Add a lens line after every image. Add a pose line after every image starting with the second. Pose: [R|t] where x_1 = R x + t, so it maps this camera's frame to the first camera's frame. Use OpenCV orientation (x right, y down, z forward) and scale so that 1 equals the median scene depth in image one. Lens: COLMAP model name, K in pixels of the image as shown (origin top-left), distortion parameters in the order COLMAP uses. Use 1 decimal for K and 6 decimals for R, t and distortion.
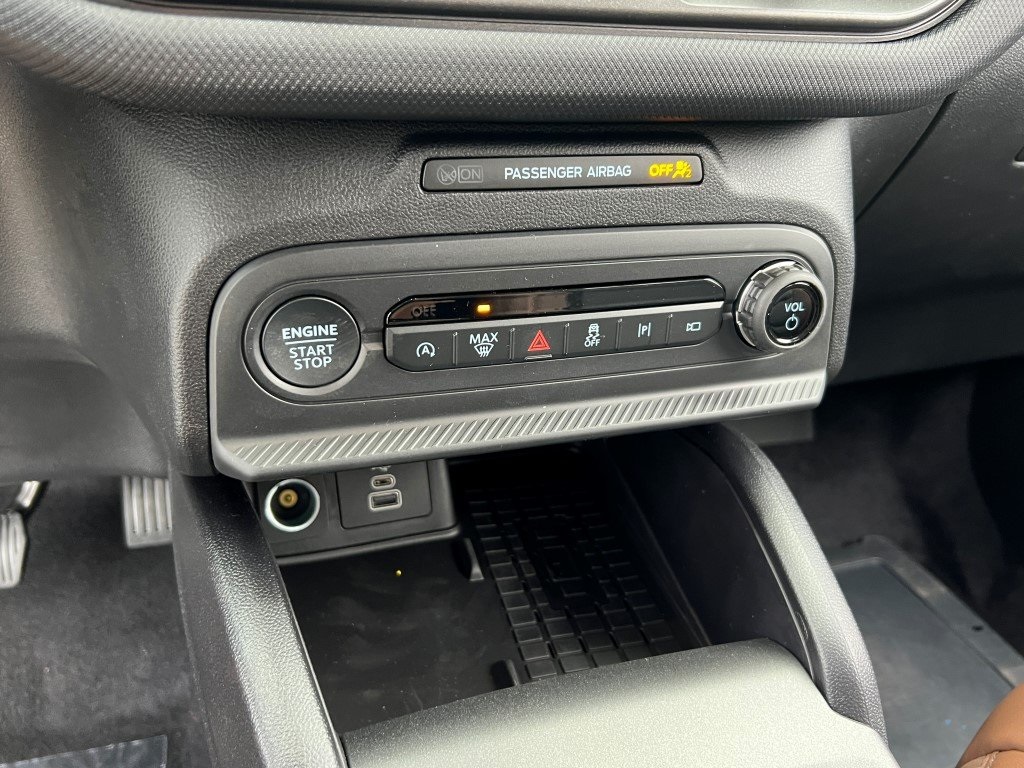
lens RADIAL K [[800.2, 0, 514.0], [0, 800.2, 386.0], [0, 0, 1]] dist [0.008042, -0.008779]
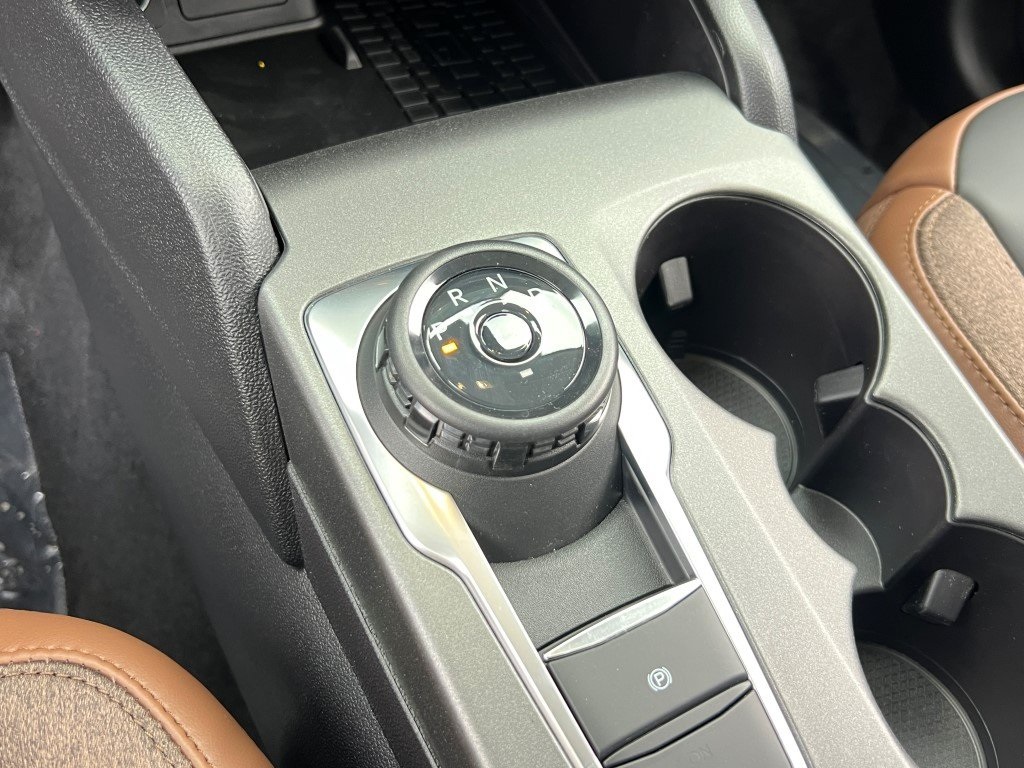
lens RADIAL K [[930.8, 0, 511.4], [0, 930.8, 381.5], [0, 0, 1]] dist [-0.014070, 0.000000]
pose [[0.982312, -0.119175, 0.144430, -0.064718], [0.056672, 0.924362, 0.377284, 0.184938], [-0.178468, -0.362426, 0.914766, -0.076116]]
